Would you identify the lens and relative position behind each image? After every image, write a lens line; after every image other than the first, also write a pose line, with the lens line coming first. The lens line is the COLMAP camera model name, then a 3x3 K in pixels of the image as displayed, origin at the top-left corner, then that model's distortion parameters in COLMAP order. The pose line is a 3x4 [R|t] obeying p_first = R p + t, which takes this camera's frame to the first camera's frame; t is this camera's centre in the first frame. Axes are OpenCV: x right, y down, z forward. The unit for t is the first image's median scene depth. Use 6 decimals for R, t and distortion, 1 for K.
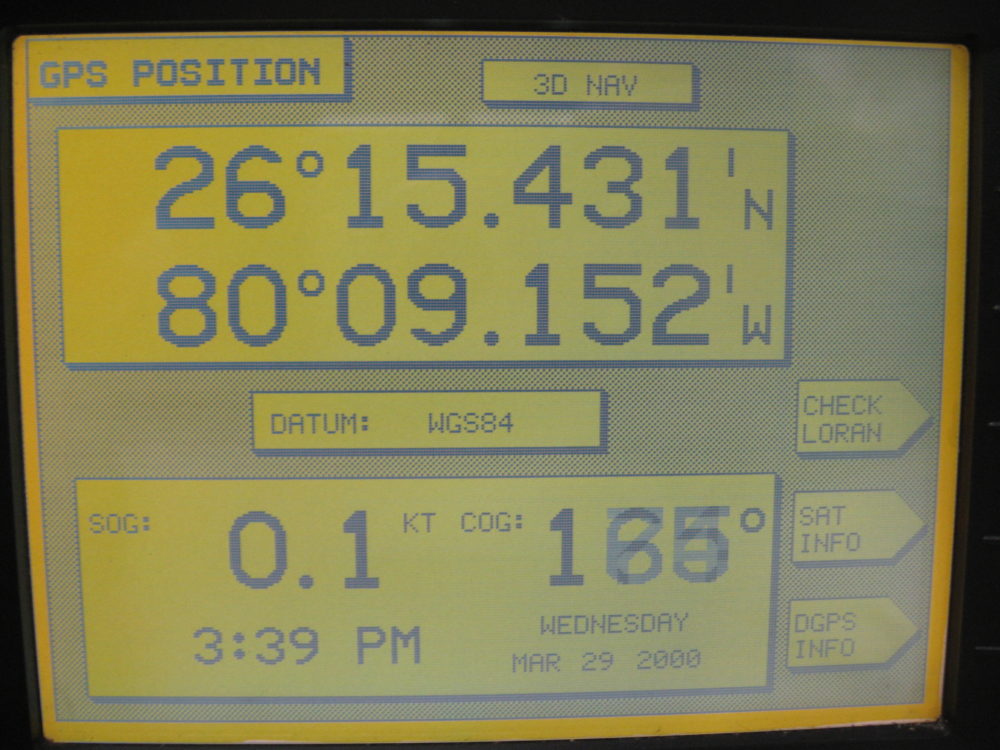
lens RADIAL K [[932.5, 0, 500.0], [0, 932.5, 375.0], [0, 0, 1]] dist [-0.098800, 0.017671]
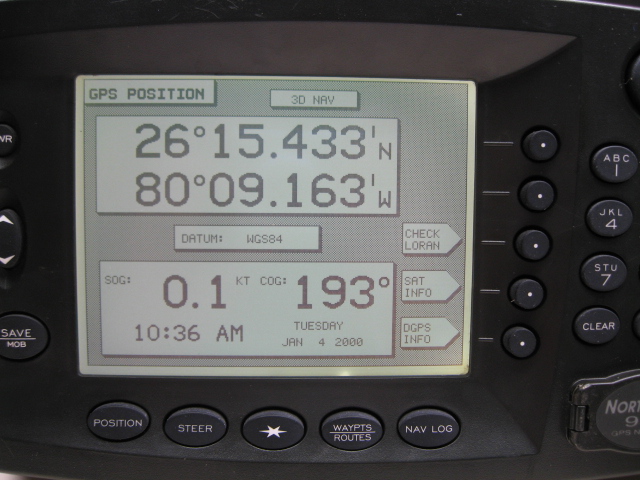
lens RADIAL K [[596.8, 0, 320.0], [0, 596.8, 240.0], [0, 0, 1]] dist [-0.098800, 0.017671]
pose [[0.999959, 0.008665, -0.002441, 0.115298], [-0.008729, 0.999590, -0.027274, 0.094791], [0.002203, 0.027295, 0.999625, -0.539335]]
